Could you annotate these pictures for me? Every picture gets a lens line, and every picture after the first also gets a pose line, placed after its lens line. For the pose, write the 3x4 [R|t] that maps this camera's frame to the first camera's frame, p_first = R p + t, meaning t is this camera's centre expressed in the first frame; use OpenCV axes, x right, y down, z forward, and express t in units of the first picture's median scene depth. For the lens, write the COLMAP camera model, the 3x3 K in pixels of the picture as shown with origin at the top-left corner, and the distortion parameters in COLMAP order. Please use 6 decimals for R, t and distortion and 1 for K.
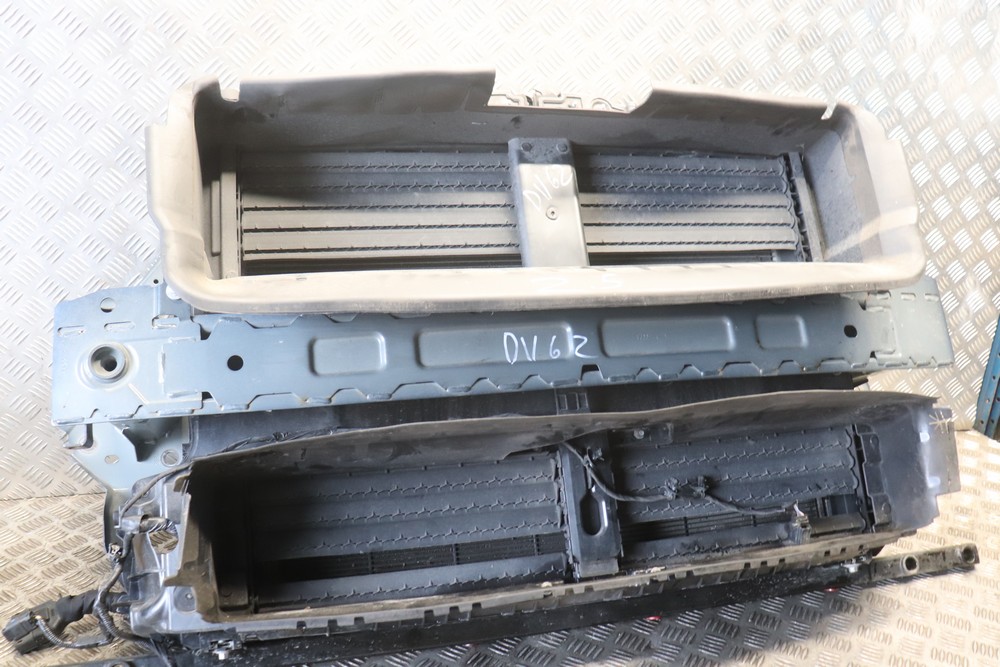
lens RADIAL K [[817.9, 0, 500.0], [0, 817.9, 333.5], [0, 0, 1]] dist [-0.199645, 0.188456]
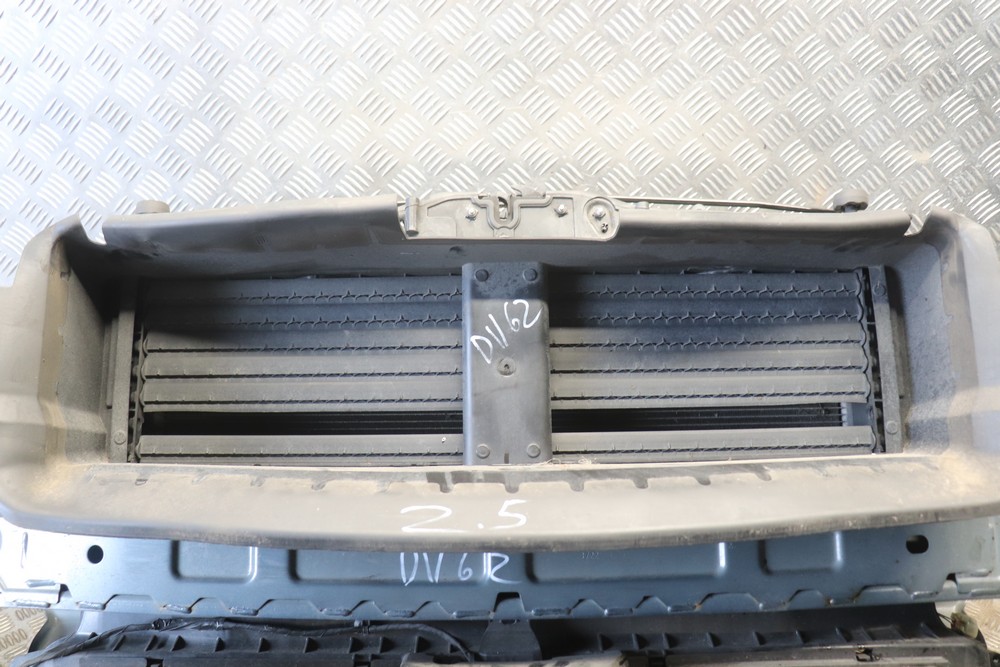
lens RADIAL K [[817.9, 0, 500.0], [0, 817.9, 333.5], [0, 0, 1]] dist [-0.199645, 0.188456]
pose [[0.967028, 0.050635, -0.249587, 0.239711], [-0.034114, 0.996958, 0.070083, -0.222621], [0.252376, -0.059258, 0.965813, 0.234837]]
